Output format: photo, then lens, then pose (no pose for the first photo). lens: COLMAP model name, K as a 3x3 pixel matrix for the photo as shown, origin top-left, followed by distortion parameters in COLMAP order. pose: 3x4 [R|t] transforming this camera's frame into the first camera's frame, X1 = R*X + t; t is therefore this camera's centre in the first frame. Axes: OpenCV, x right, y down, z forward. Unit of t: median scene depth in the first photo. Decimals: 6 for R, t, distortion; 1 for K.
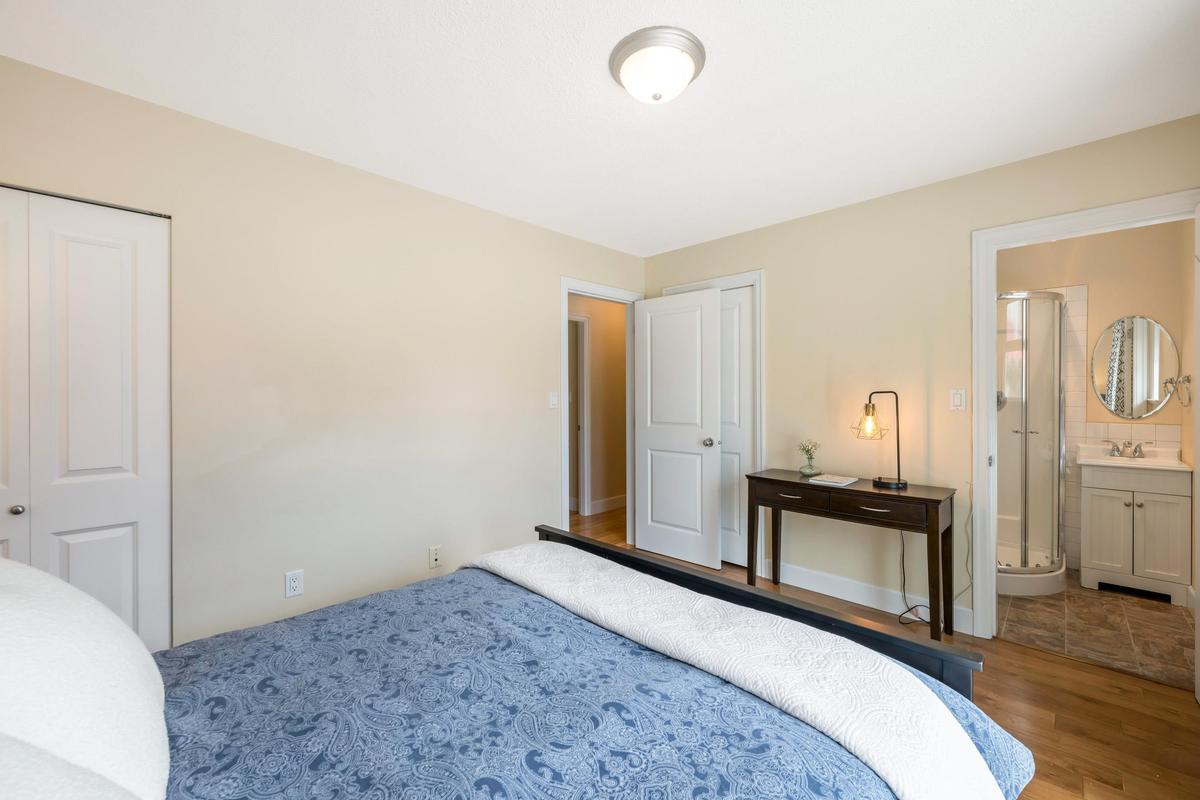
lens RADIAL K [[475.2, 0, 599.3], [0, 475.2, 395.9], [0, 0, 1]] dist [-0.000735, 0.000162]
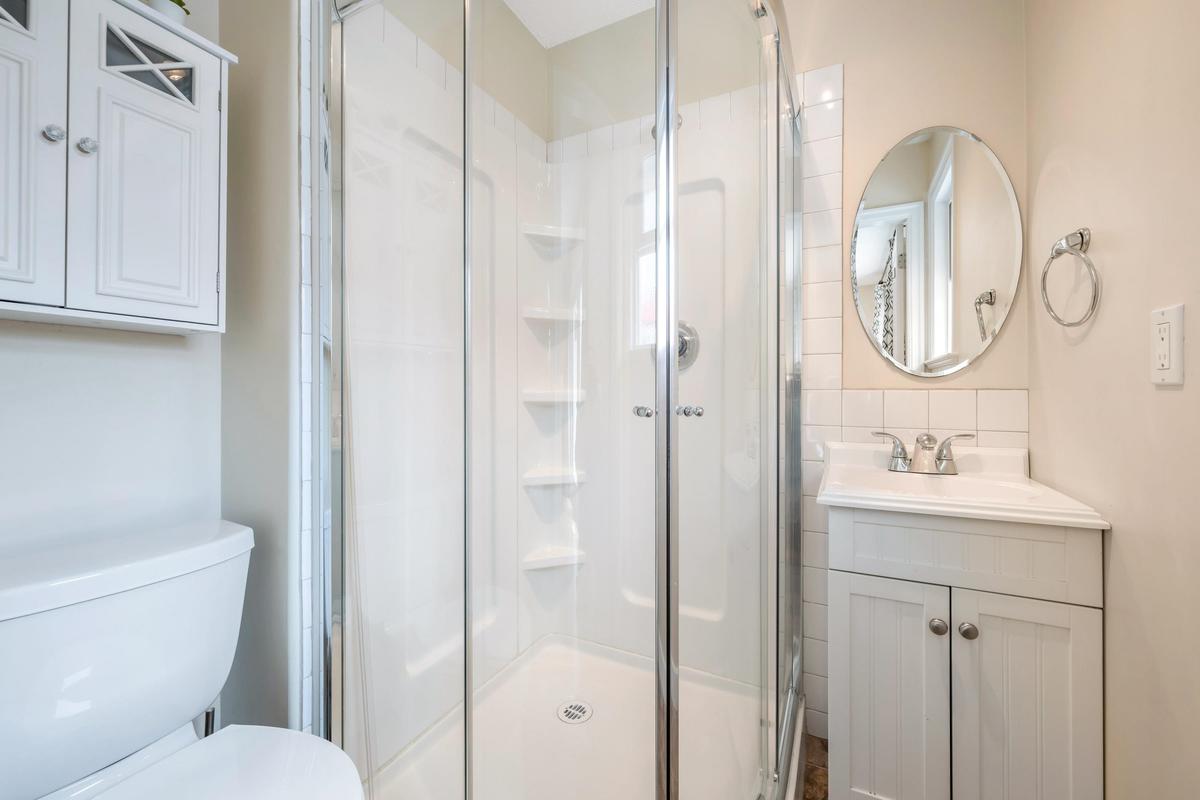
lens RADIAL K [[475.2, 0, 601.3], [0, 475.2, 397.5], [0, 0, 1]] dist [-0.000735, 0.000162]
pose [[0.952113, -0.003410, 0.305728, 0.745894], [0.002883, 0.999993, 0.002174, 0.064839], [-0.305733, -0.001188, 0.952117, 0.714422]]
